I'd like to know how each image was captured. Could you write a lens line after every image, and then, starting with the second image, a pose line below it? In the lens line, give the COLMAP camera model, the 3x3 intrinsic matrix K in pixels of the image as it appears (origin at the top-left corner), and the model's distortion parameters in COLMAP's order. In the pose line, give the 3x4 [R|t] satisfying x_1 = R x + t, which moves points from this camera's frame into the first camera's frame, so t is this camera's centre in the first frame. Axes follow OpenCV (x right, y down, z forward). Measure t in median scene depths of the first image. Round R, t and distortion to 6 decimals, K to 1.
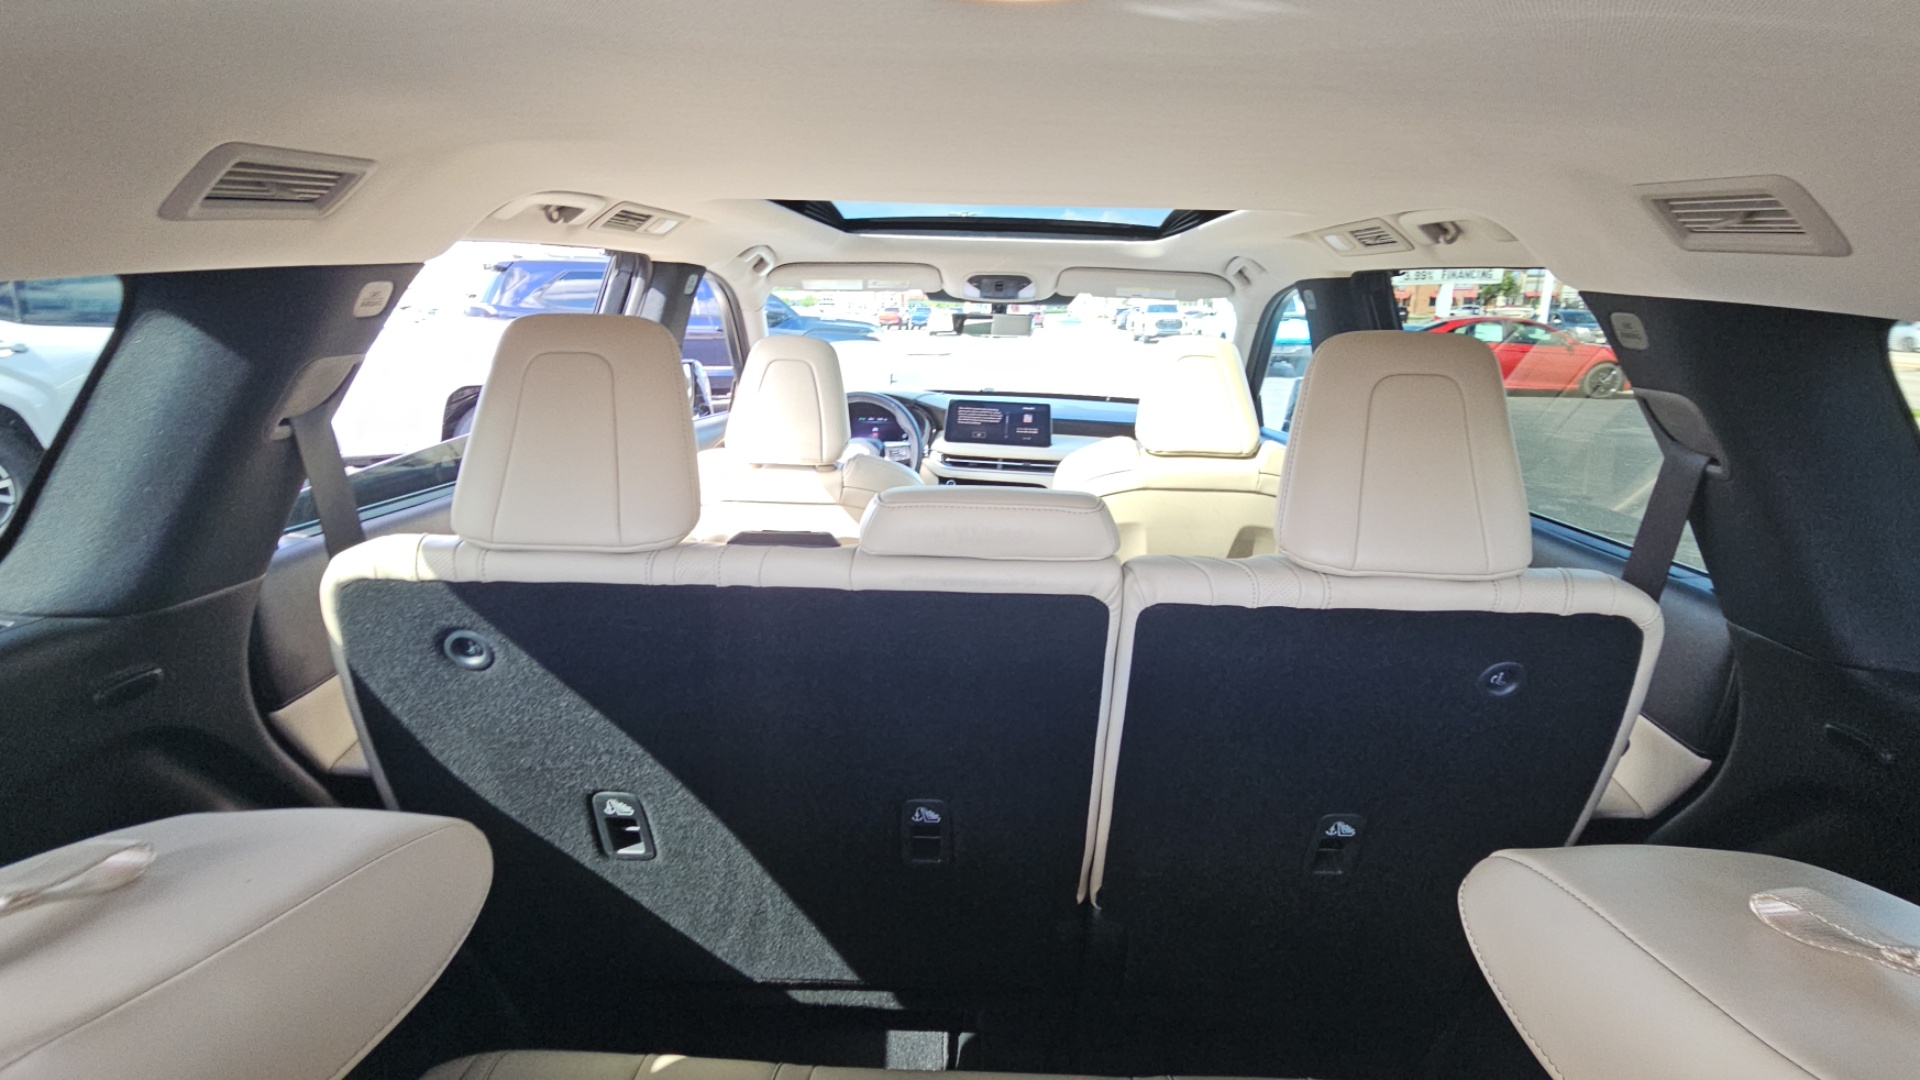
lens RADIAL K [[860.8, 0, 981.5], [0, 860.8, 543.8], [0, 0, 1]] dist [0.009446, -0.008017]
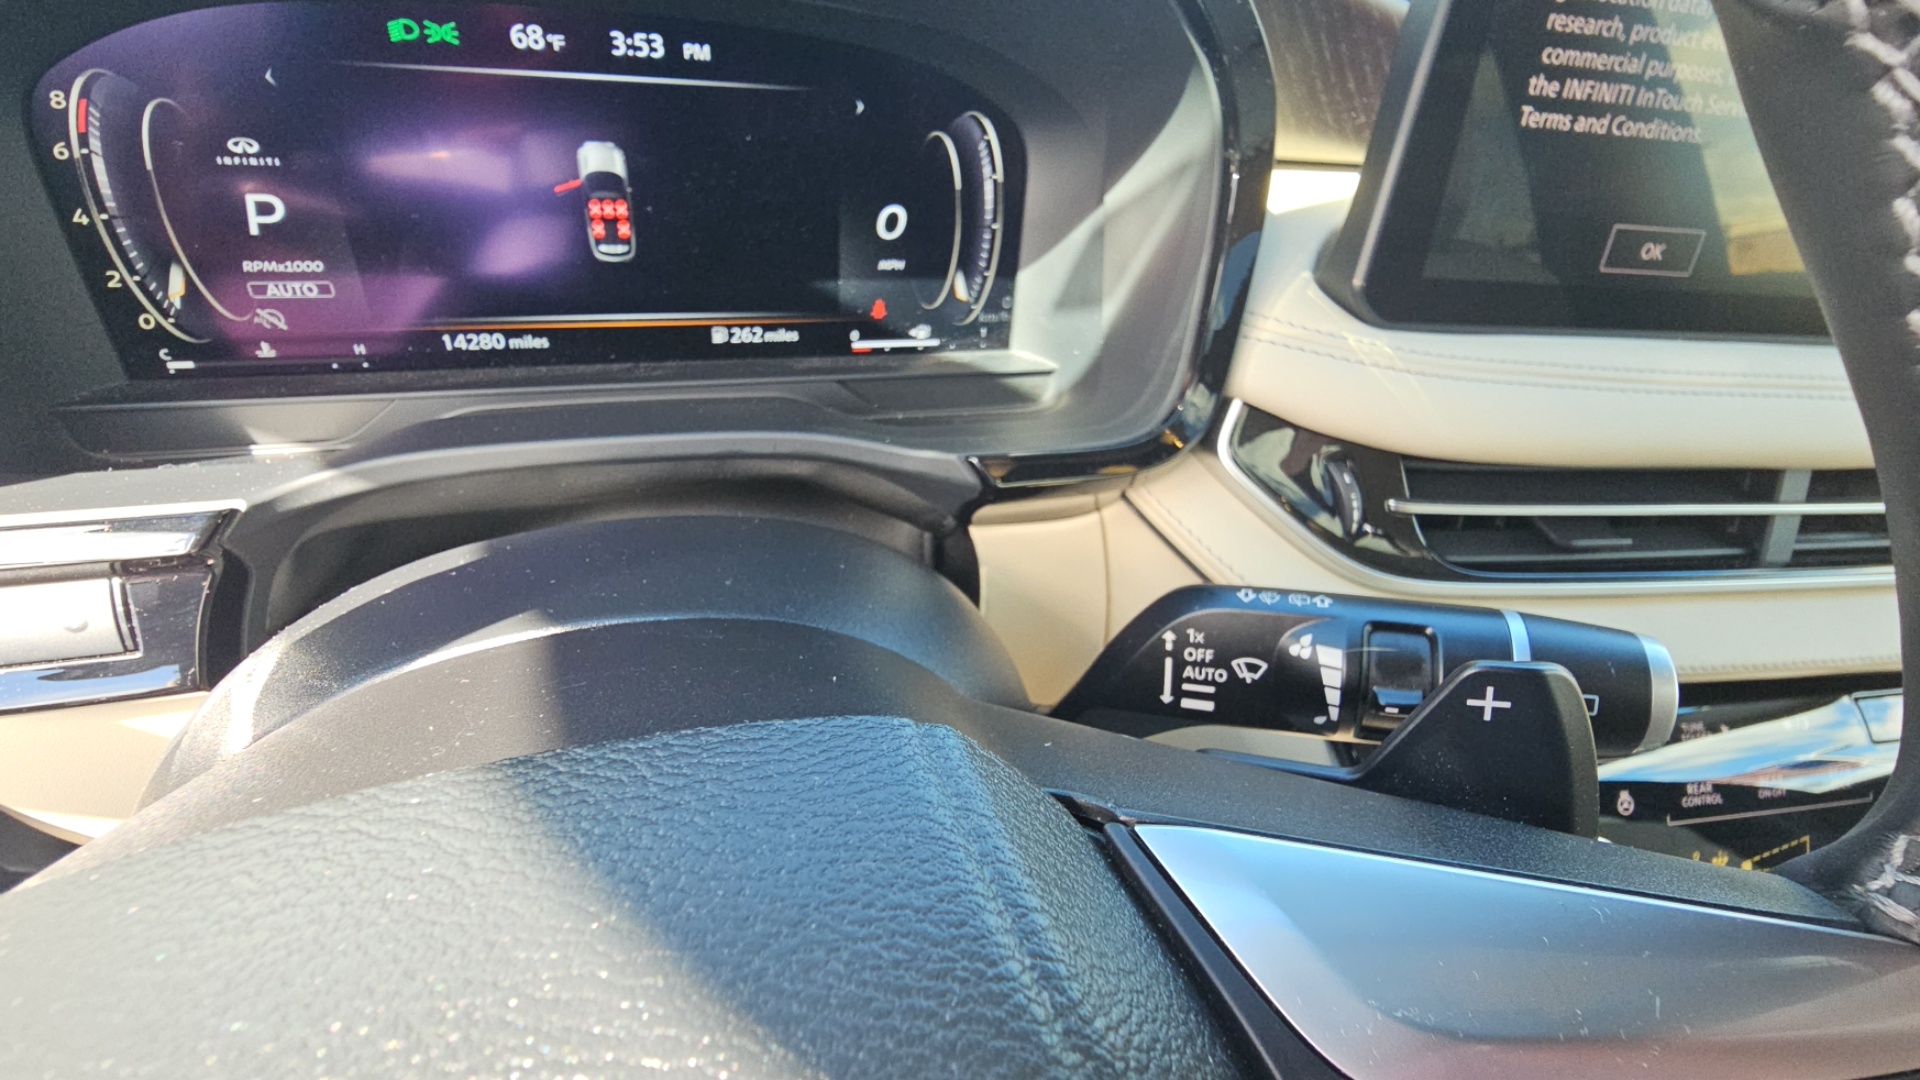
lens RADIAL K [[871.2, 0, 978.4], [0, 871.2, 543.1], [0, 0, 1]] dist [0.010380, -0.008826]
pose [[0.944770, -0.125544, 0.302736, -0.122110], [-0.001442, 0.922119, 0.386903, -0.135793], [-0.327732, -0.365971, 0.871009, 0.923453]]
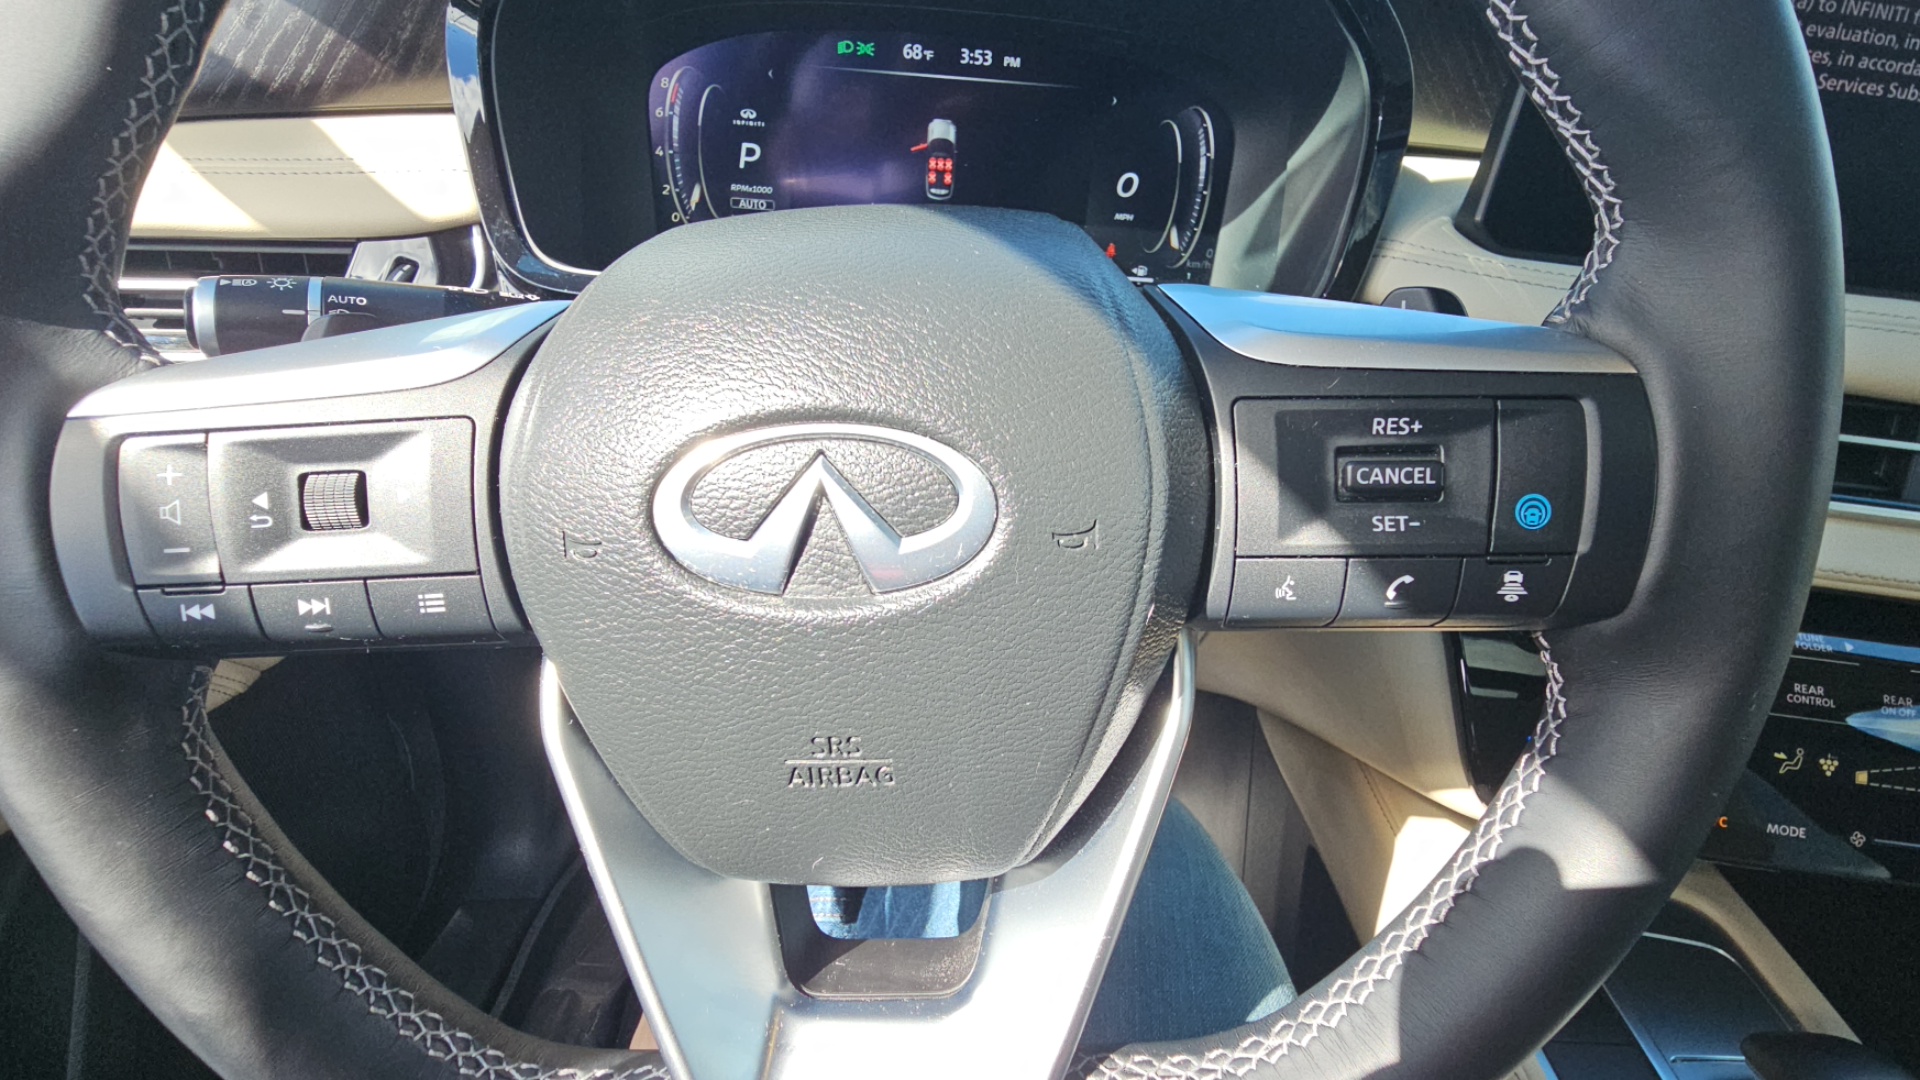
lens RADIAL K [[860.8, 0, 981.5], [0, 860.8, 543.8], [0, 0, 1]] dist [0.009446, -0.008017]
pose [[0.998619, 0.036752, 0.037537, -0.123207], [-0.045801, 0.959061, 0.279470, -0.109281], [-0.025729, -0.280803, 0.959420, 0.871335]]
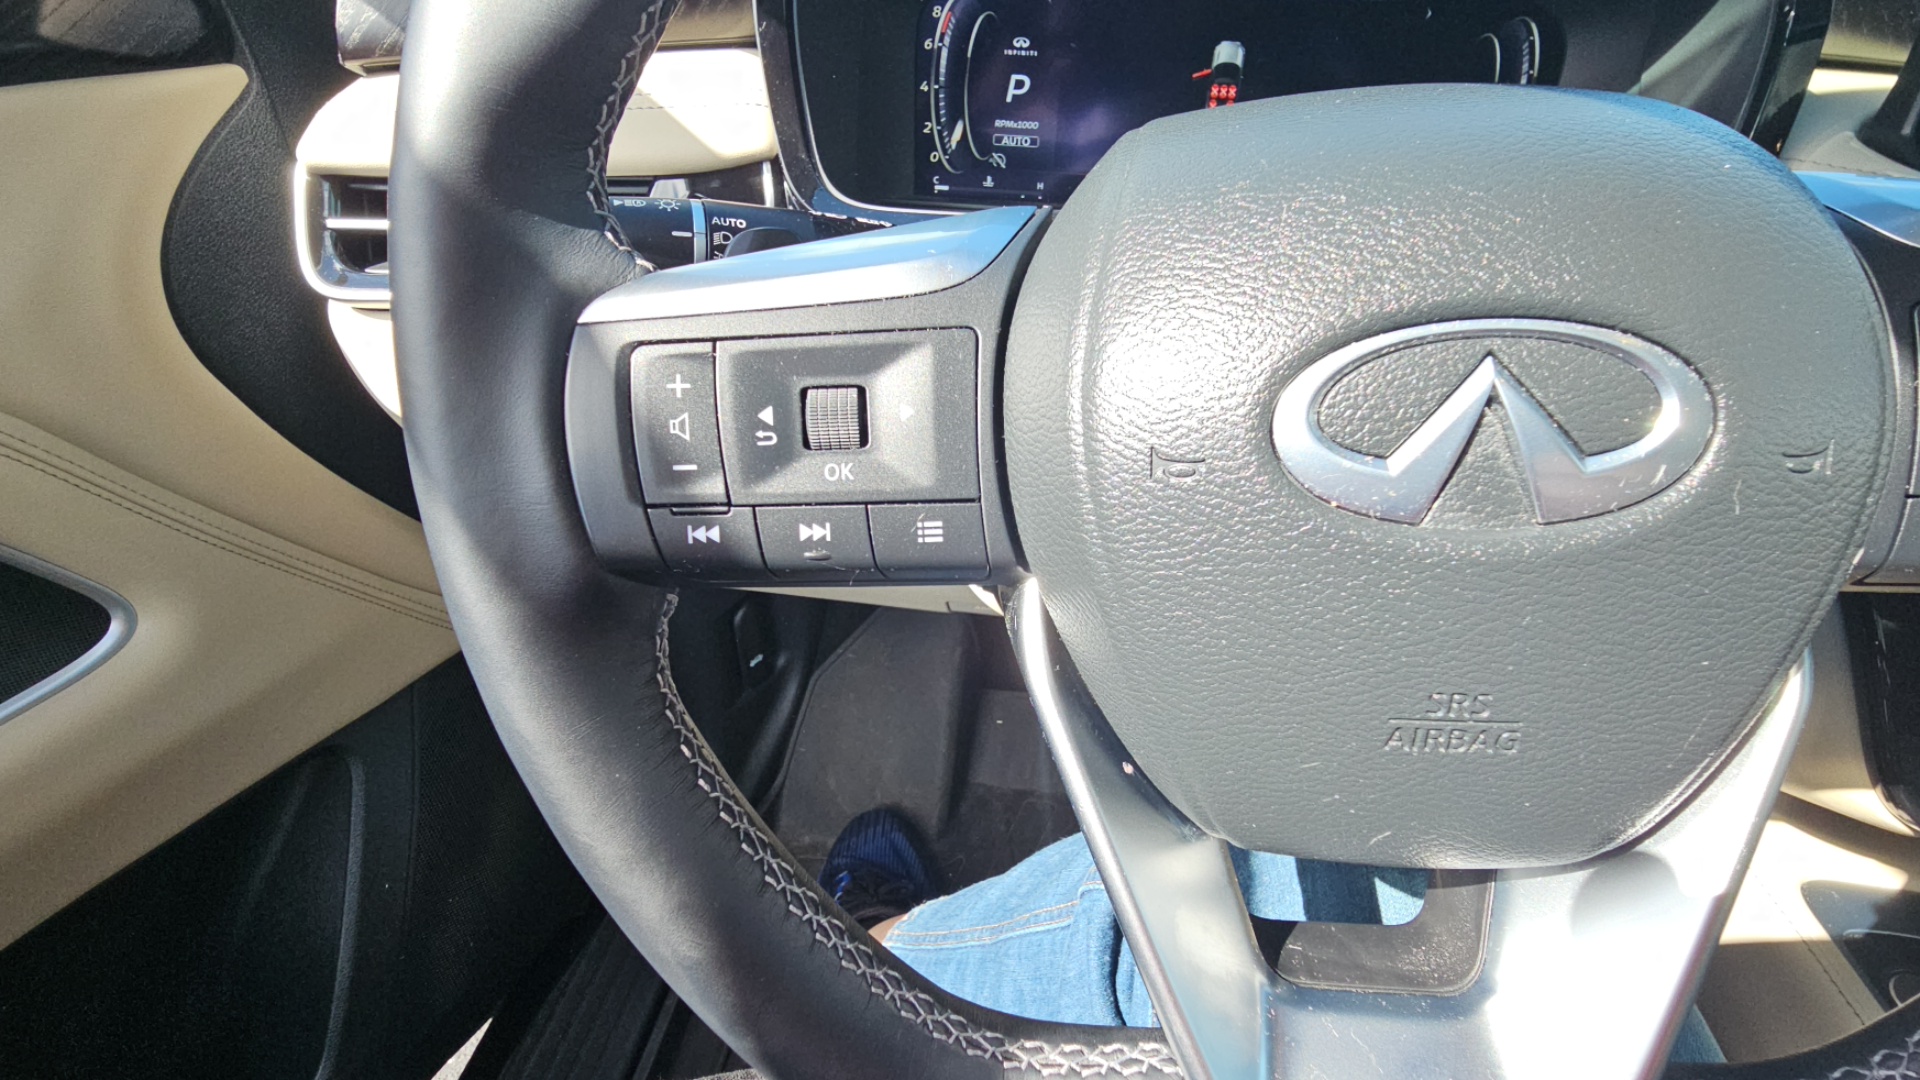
lens RADIAL K [[860.8, 0, 981.5], [0, 860.8, 543.8], [0, 0, 1]] dist [0.009446, -0.008017]
pose [[0.996465, 0.058474, -0.060316, -0.155649], [-0.036848, 0.949462, 0.311712, -0.102626], [0.075495, -0.308388, 0.948260, 0.877380]]
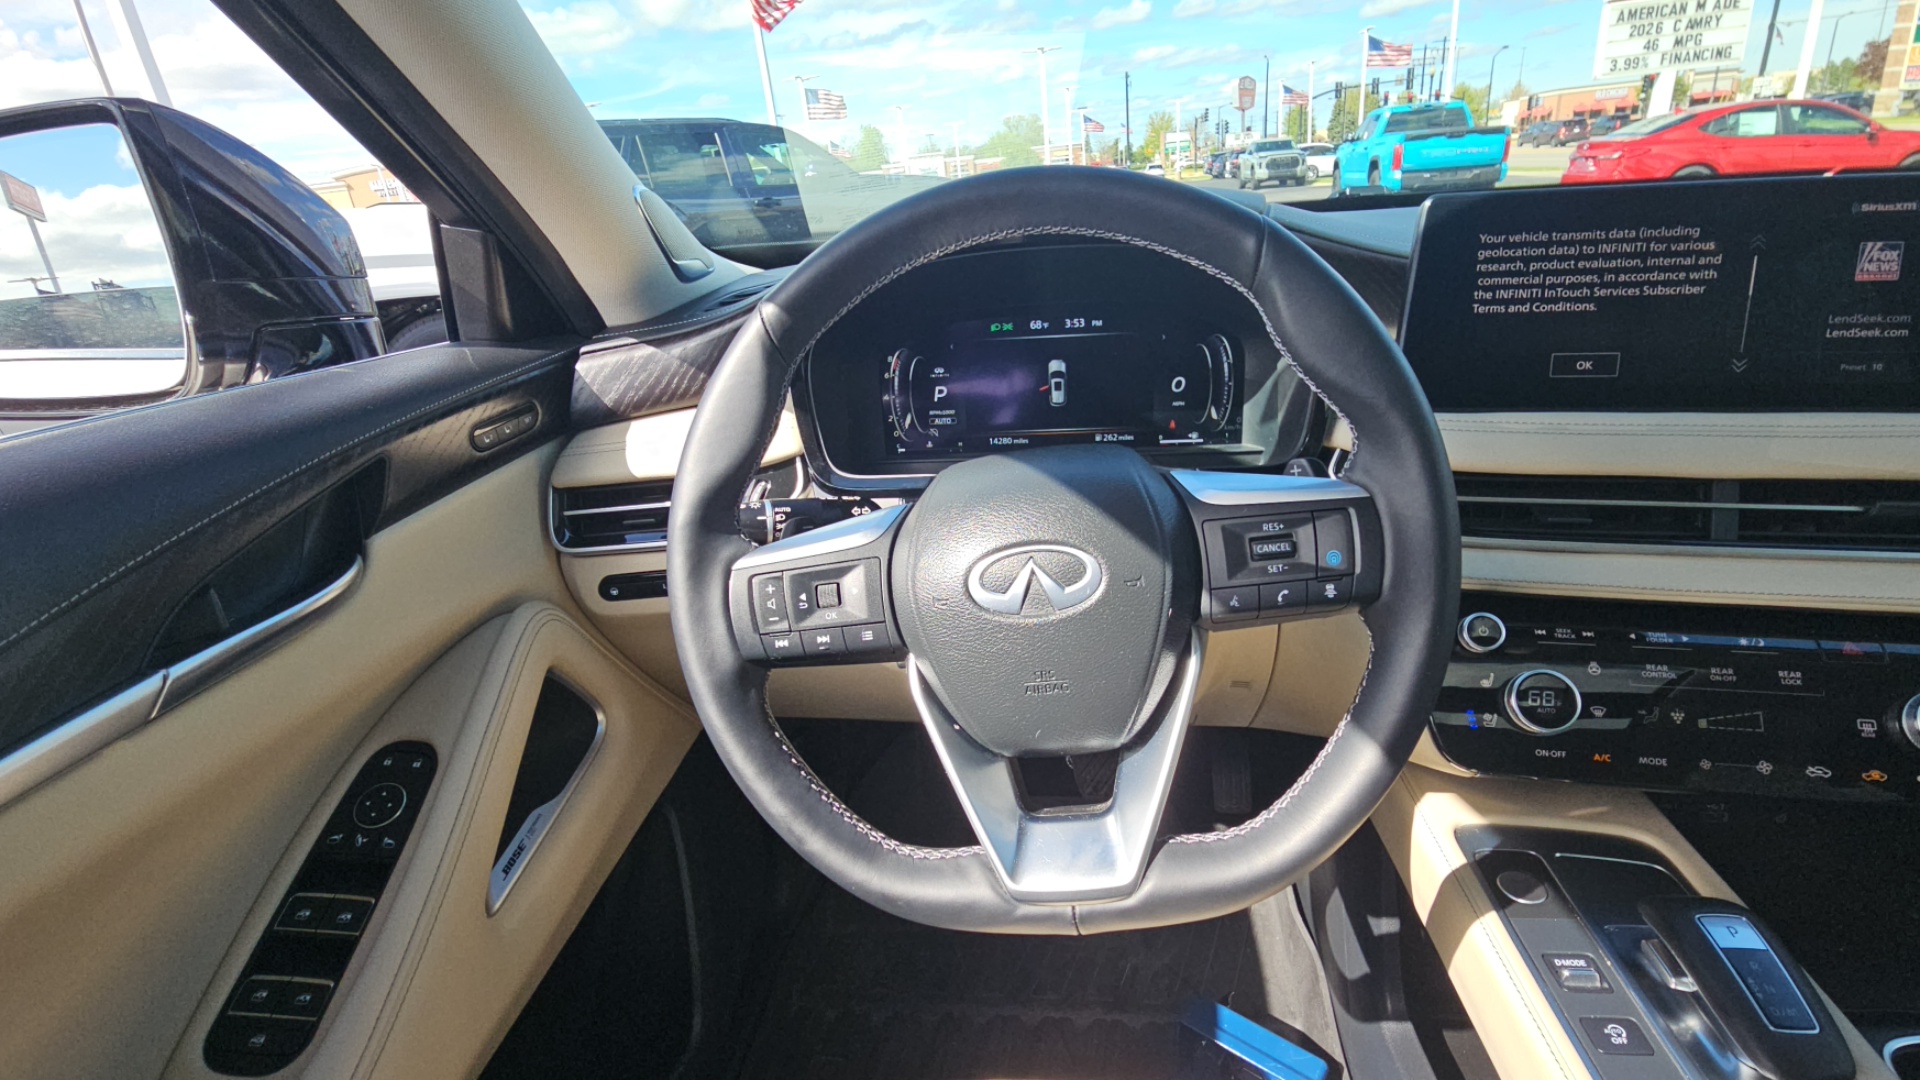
lens RADIAL K [[860.8, 0, 981.5], [0, 860.8, 543.8], [0, 0, 1]] dist [0.009446, -0.008017]
pose [[0.993208, -0.044094, -0.107669, -0.124376], [0.058398, 0.989322, 0.133537, -0.120899], [0.100631, -0.138918, 0.985178, 0.783637]]
